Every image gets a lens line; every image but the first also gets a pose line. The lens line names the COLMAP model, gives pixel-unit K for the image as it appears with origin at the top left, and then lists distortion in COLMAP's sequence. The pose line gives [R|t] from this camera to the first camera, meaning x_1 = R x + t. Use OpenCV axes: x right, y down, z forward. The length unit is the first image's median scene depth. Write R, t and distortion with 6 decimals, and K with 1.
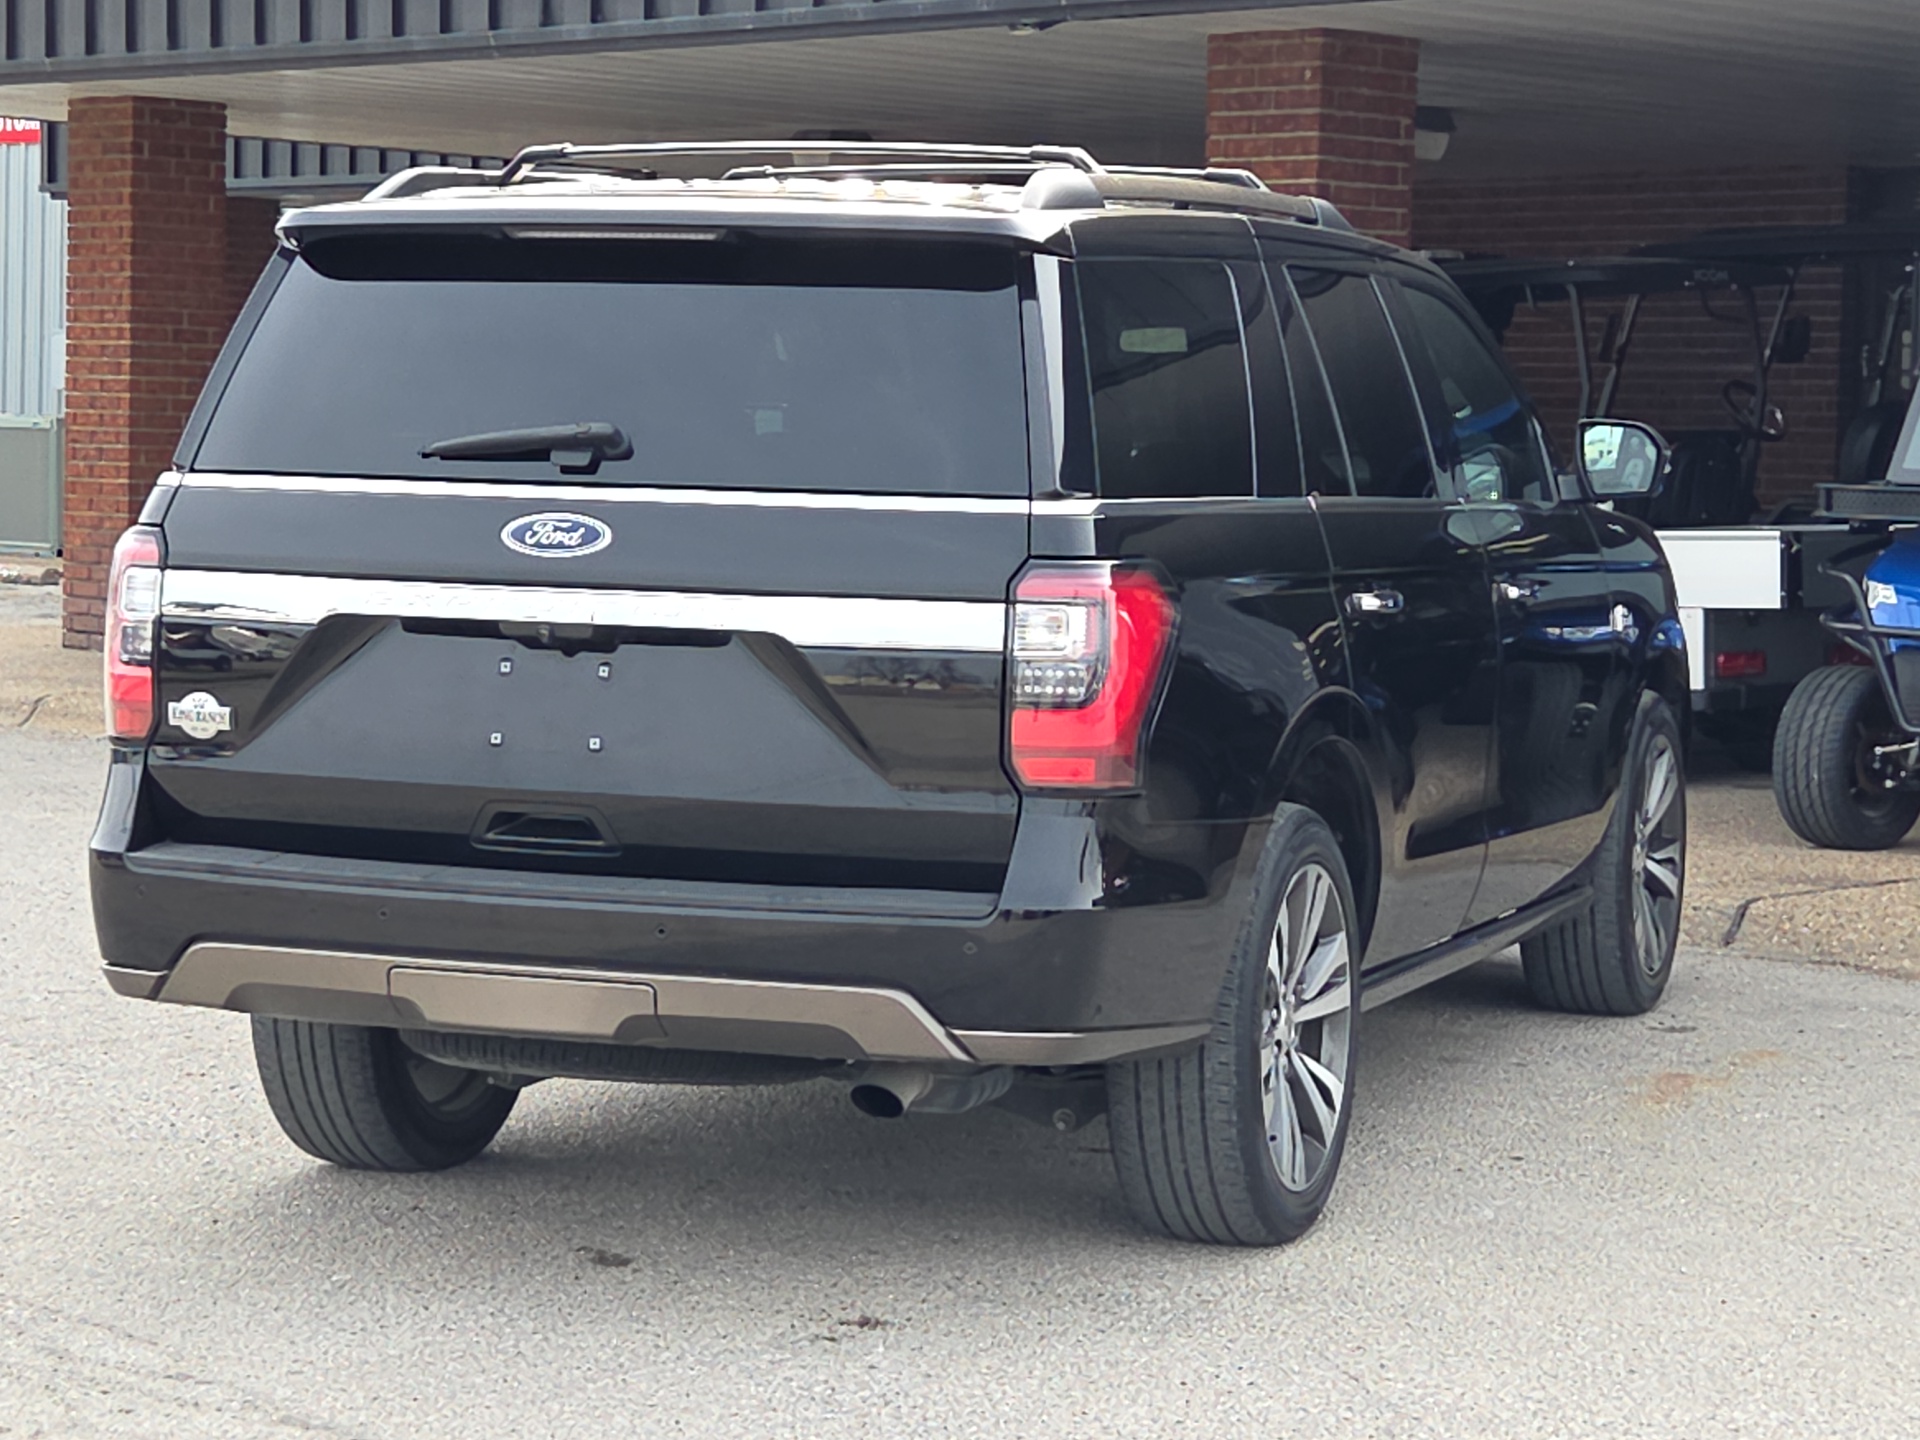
lens RADIAL K [[4195.3, 0, 960.3], [0, 4195.3, 724.5], [0, 0, 1]] dist [0.146738, 0.000000]
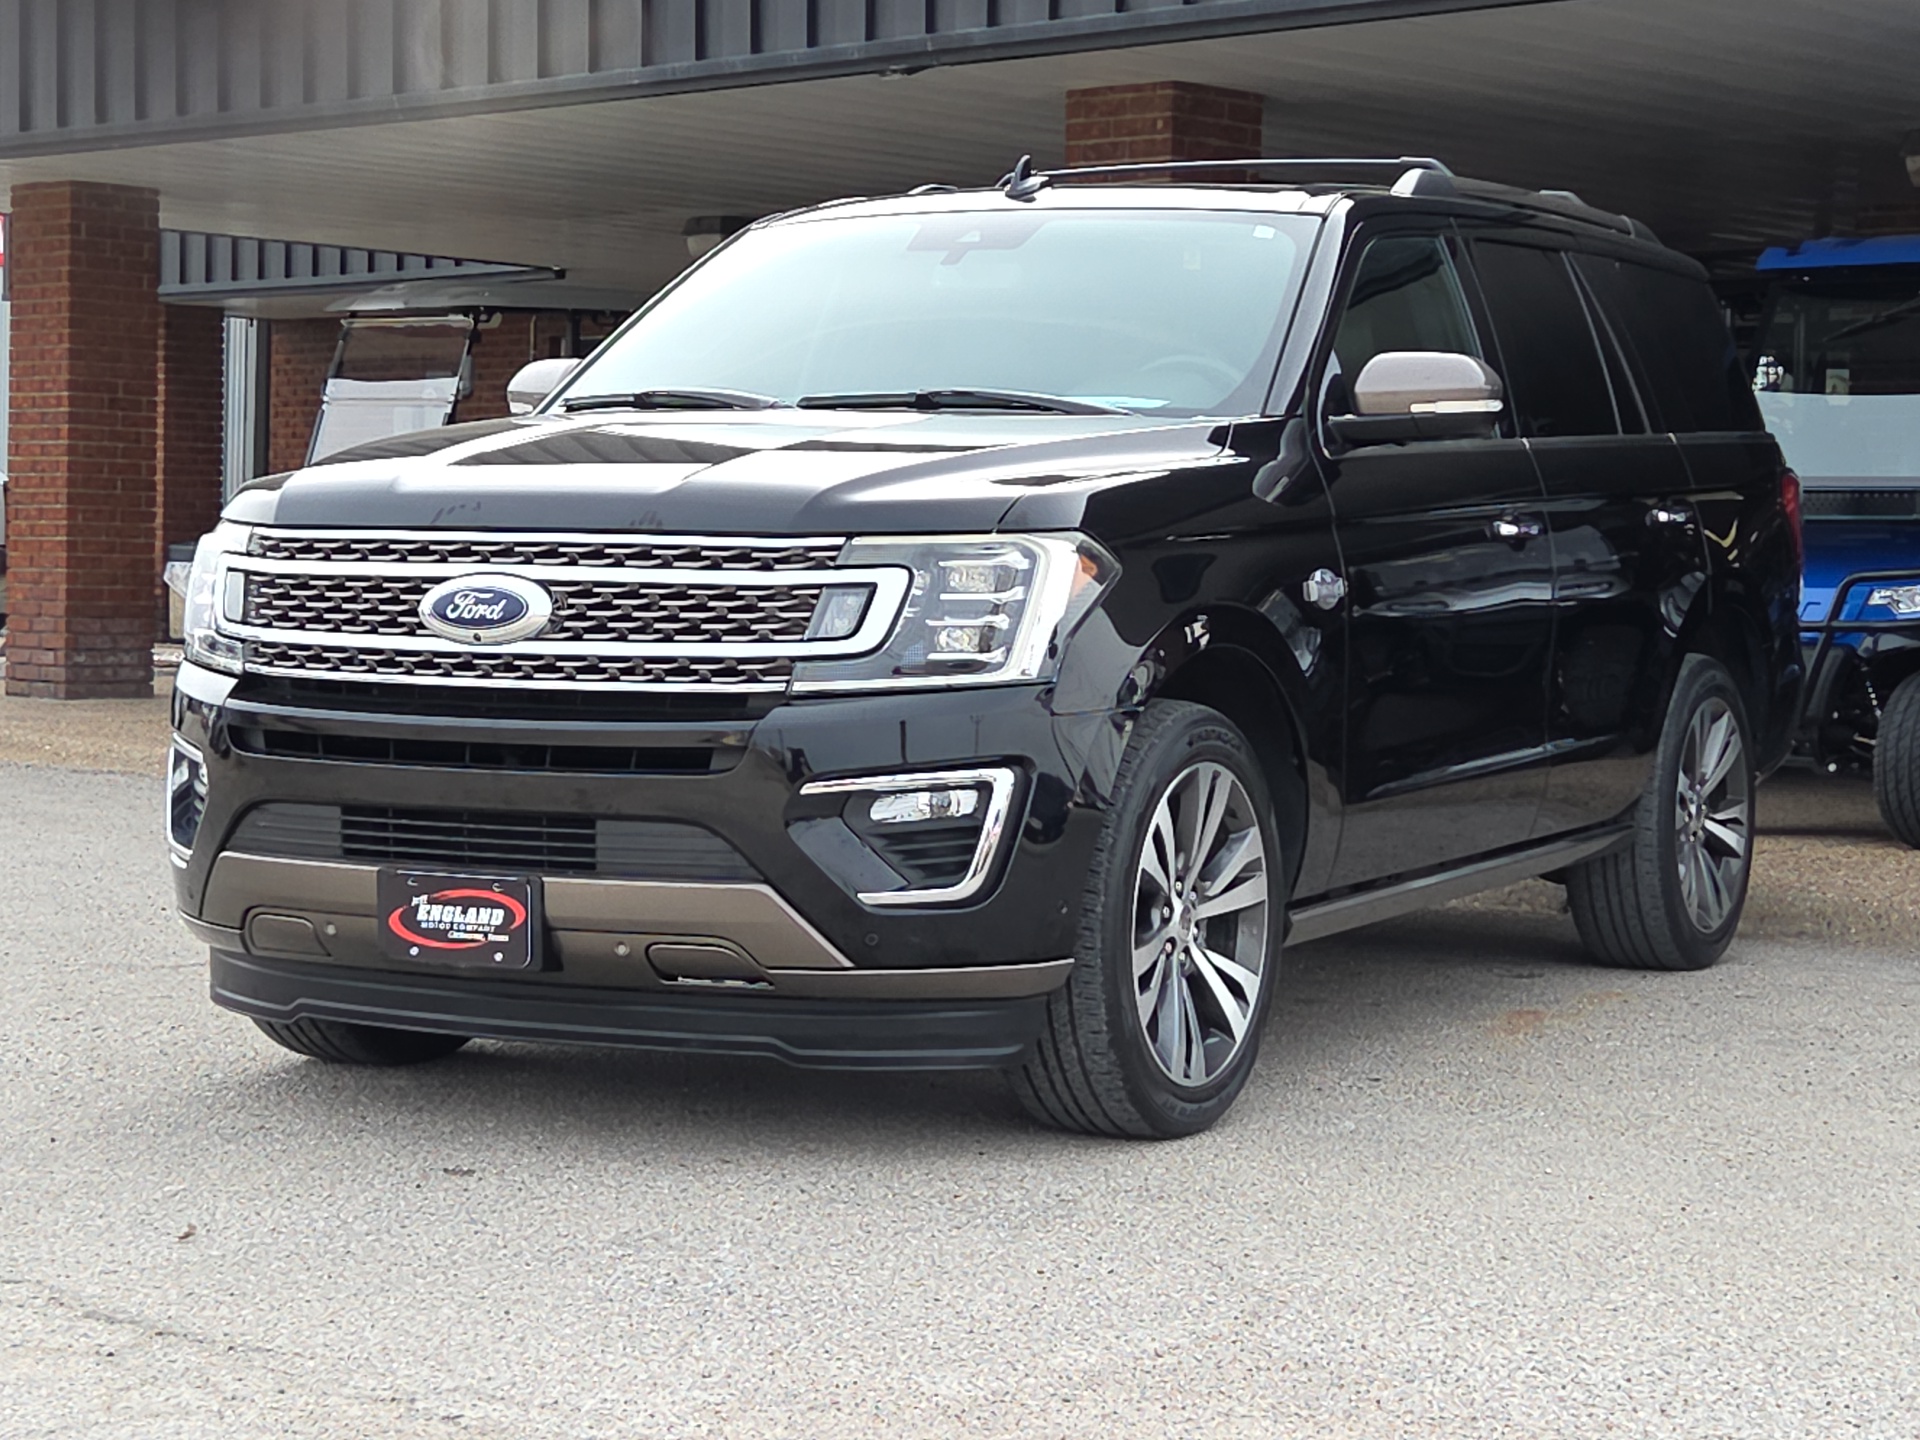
lens RADIAL K [[3734.5, 0, 955.3], [0, 3734.5, 718.1], [0, 0, 1]] dist [0.130996, 0.000000]
pose [[0.999624, -0.005183, 0.026909, 0.010476], [0.005869, 0.999658, -0.025466, 0.048576], [-0.026768, 0.025614, 0.999313, 0.134879]]
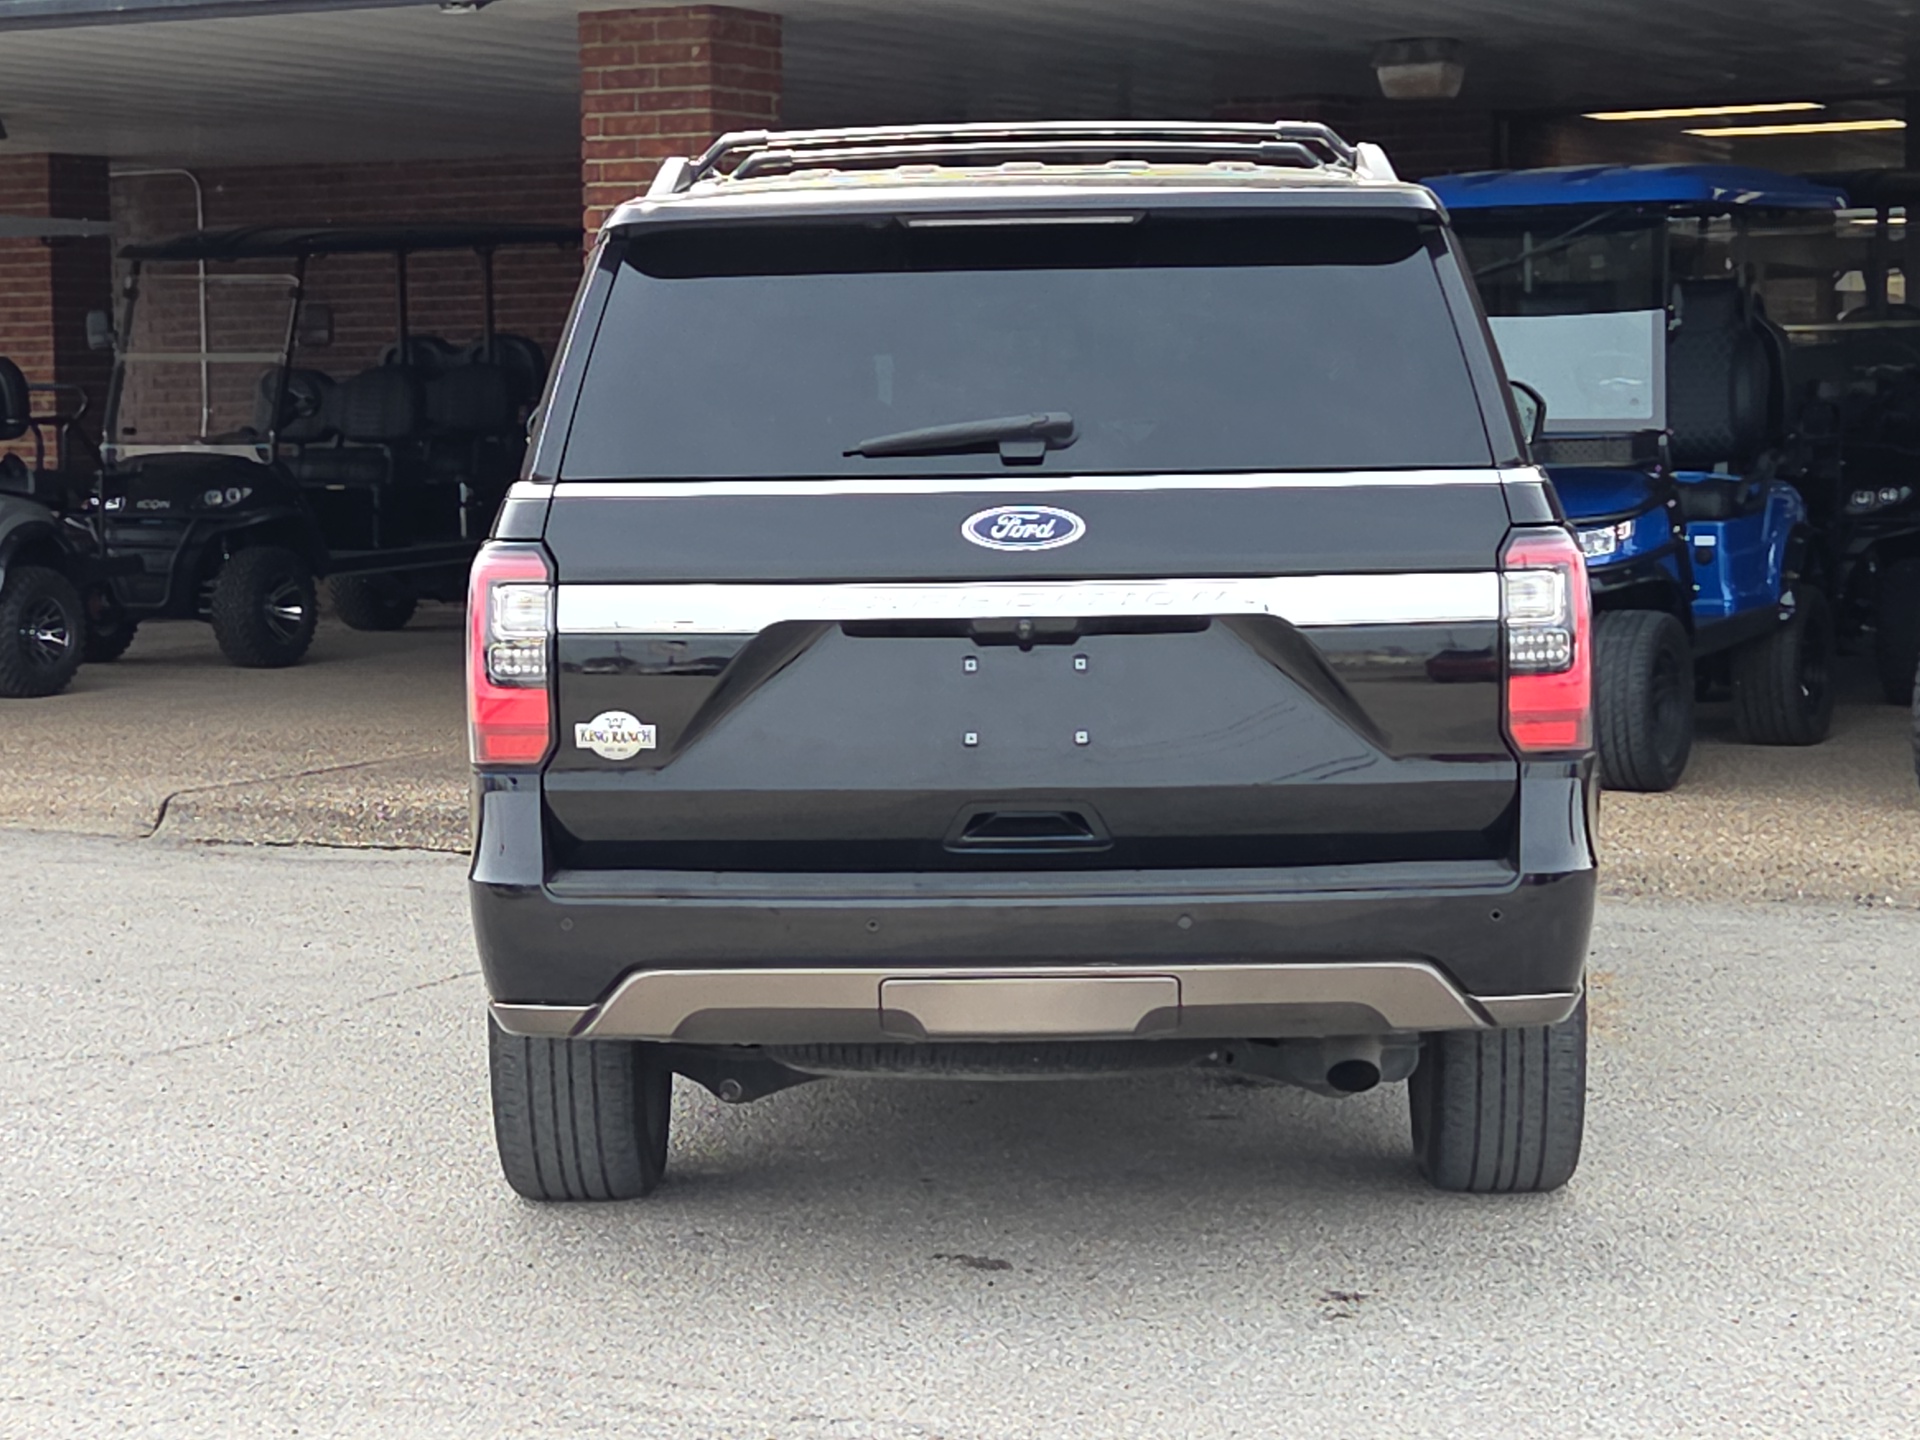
lens RADIAL K [[4195.3, 0, 952.5], [0, 4195.3, 714.0], [0, 0, 1]] dist [0.146738, 0.000000]
pose [[0.955433, -0.061368, 0.288760, -0.381702], [0.060424, 0.998098, 0.012189, -0.014066], [-0.288959, 0.005802, 0.957324, 0.063171]]
